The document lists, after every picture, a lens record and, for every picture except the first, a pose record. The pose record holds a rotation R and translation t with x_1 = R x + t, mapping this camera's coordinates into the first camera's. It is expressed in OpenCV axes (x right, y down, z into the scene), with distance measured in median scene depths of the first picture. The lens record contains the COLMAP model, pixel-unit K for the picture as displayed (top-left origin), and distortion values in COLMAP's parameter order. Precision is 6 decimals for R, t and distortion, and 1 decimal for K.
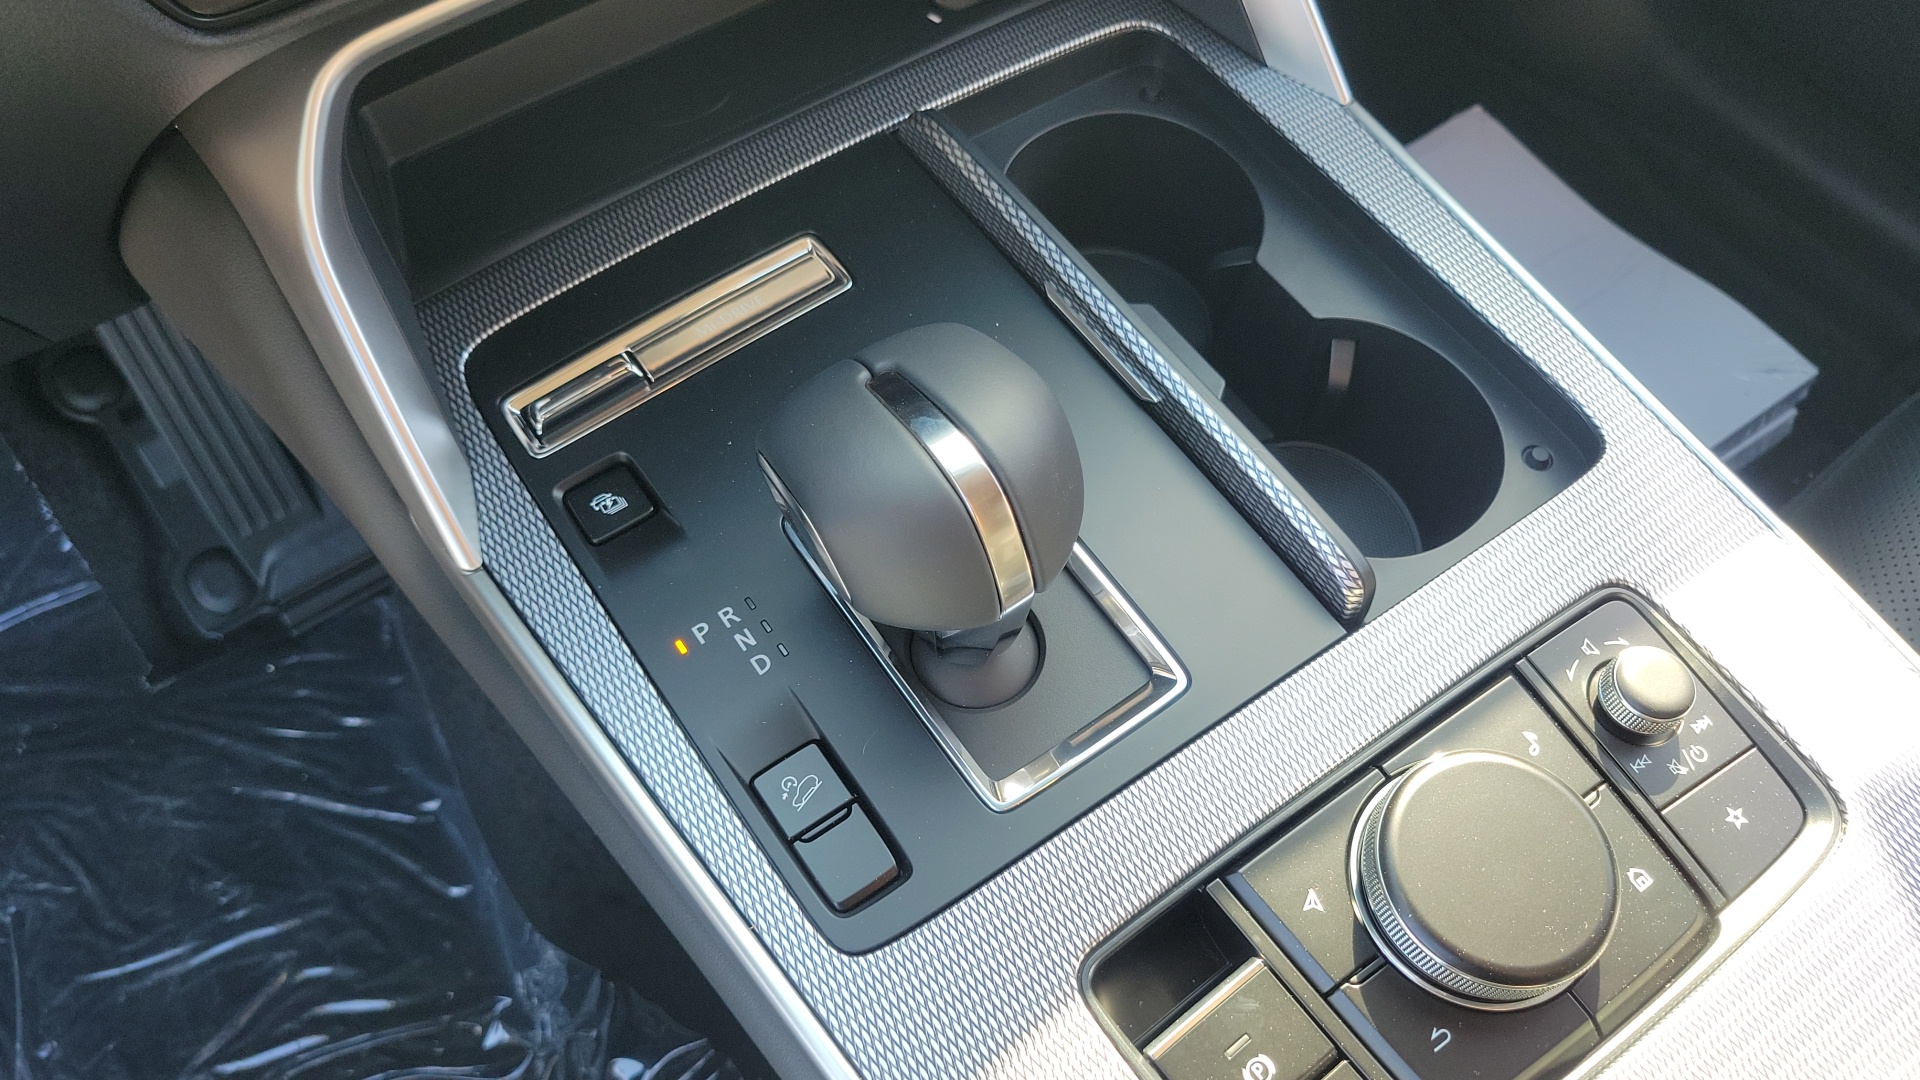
lens RADIAL K [[1456.2, 0, 946.3], [0, 1456.2, 545.4], [0, 0, 1]] dist [0.047920, -0.037278]
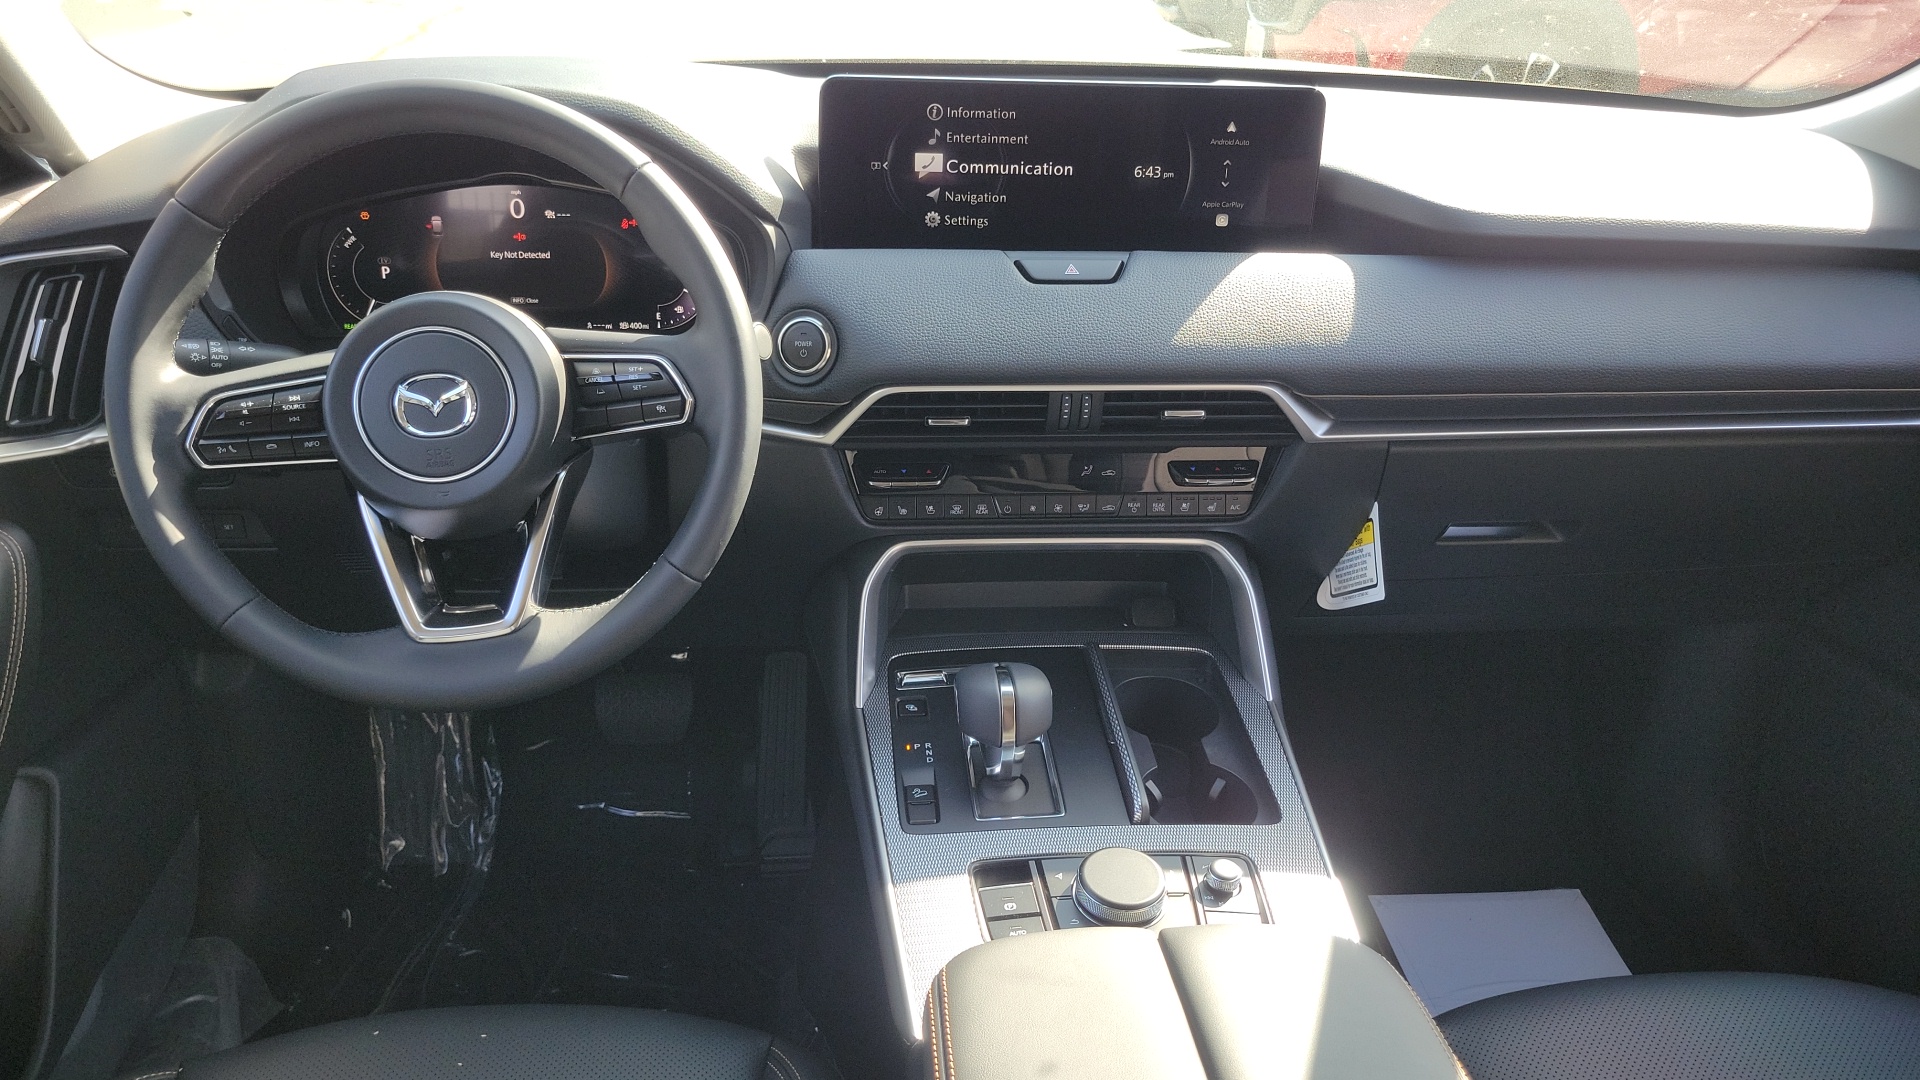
lens RADIAL K [[1456.2, 0, 946.3], [0, 1456.2, 545.4], [0, 0, 1]] dist [0.047920, -0.037278]
pose [[0.867333, 0.261469, -0.423517, 0.902489], [-0.442652, 0.794276, -0.416155, 0.835556], [0.227578, 0.548416, 0.804641, -1.355527]]
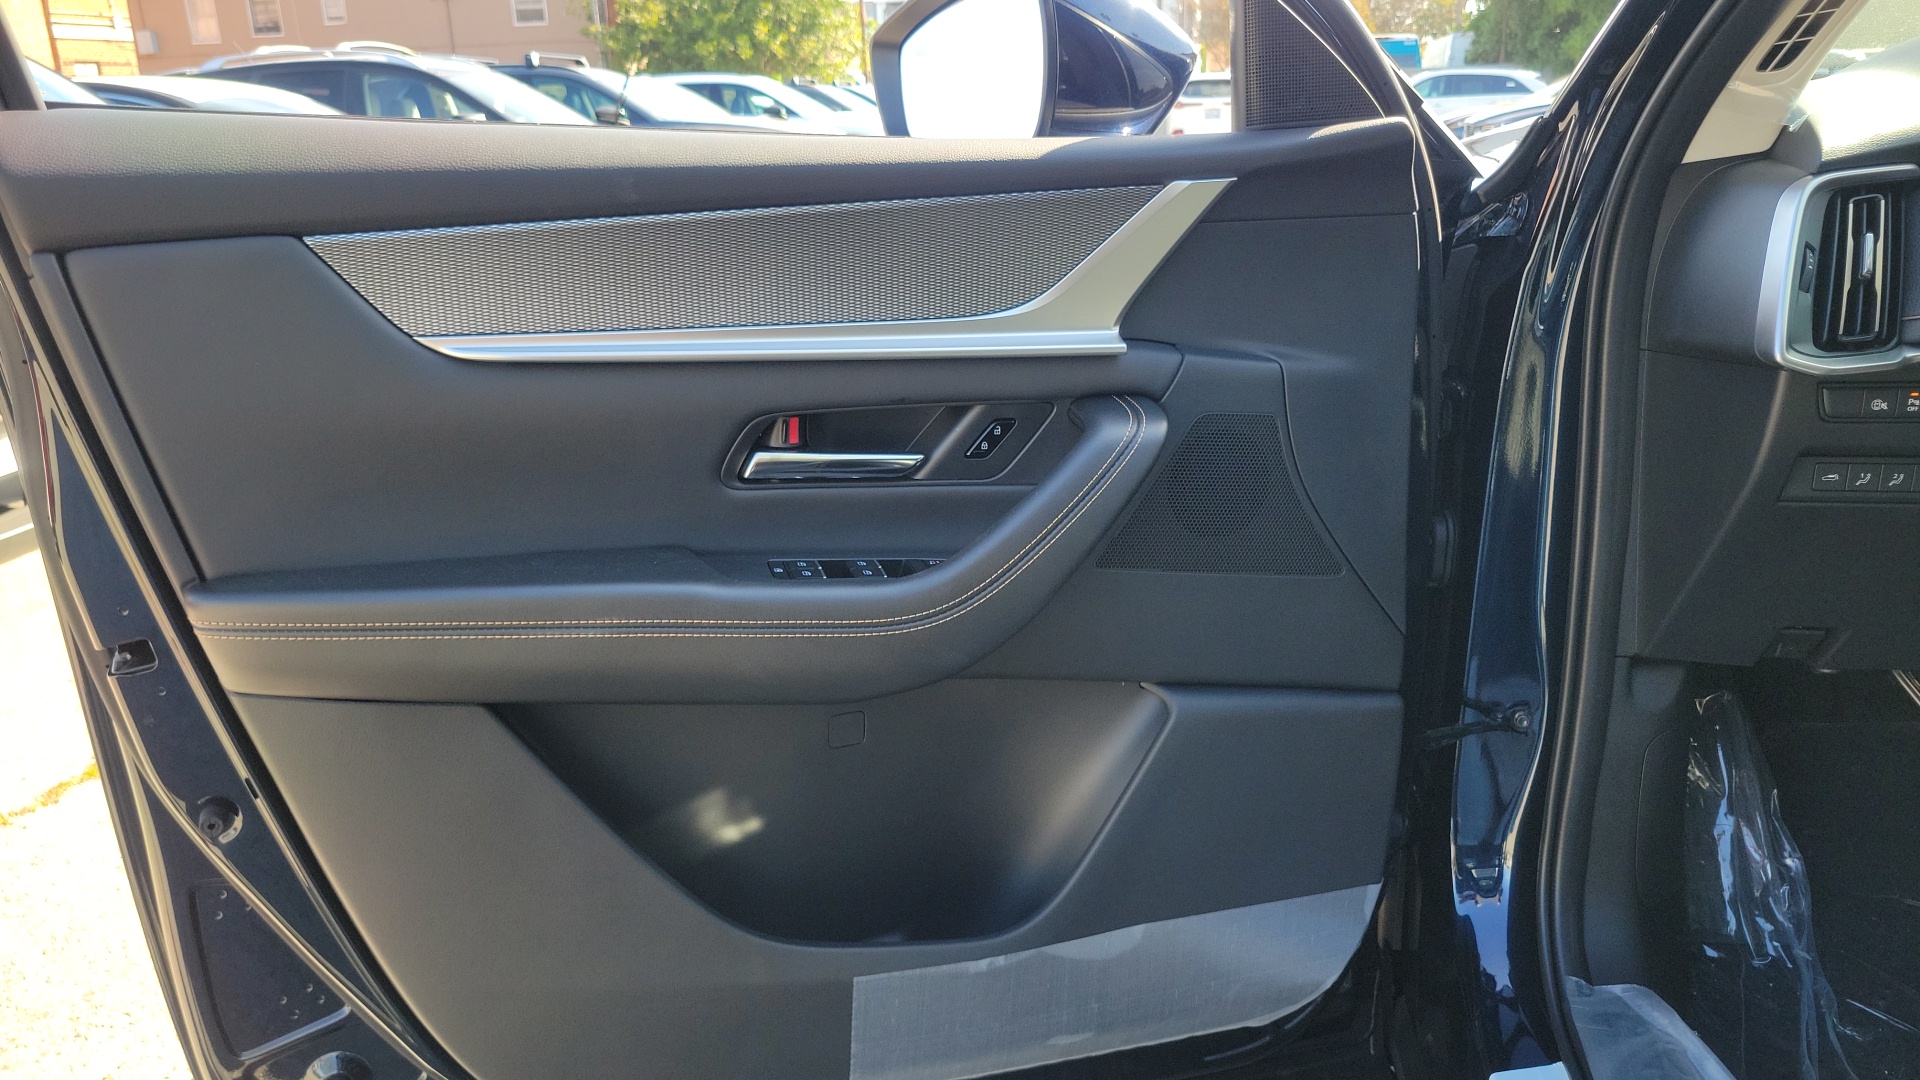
lens RADIAL K [[1456.2, 0, 946.3], [0, 1456.2, 545.4], [0, 0, 1]] dist [0.047920, -0.037278]
pose [[0.749244, 0.189218, -0.634689, -1.079802], [-0.553521, 0.705106, -0.443215, 2.434750], [0.363659, 0.683390, 0.633033, -1.636374]]
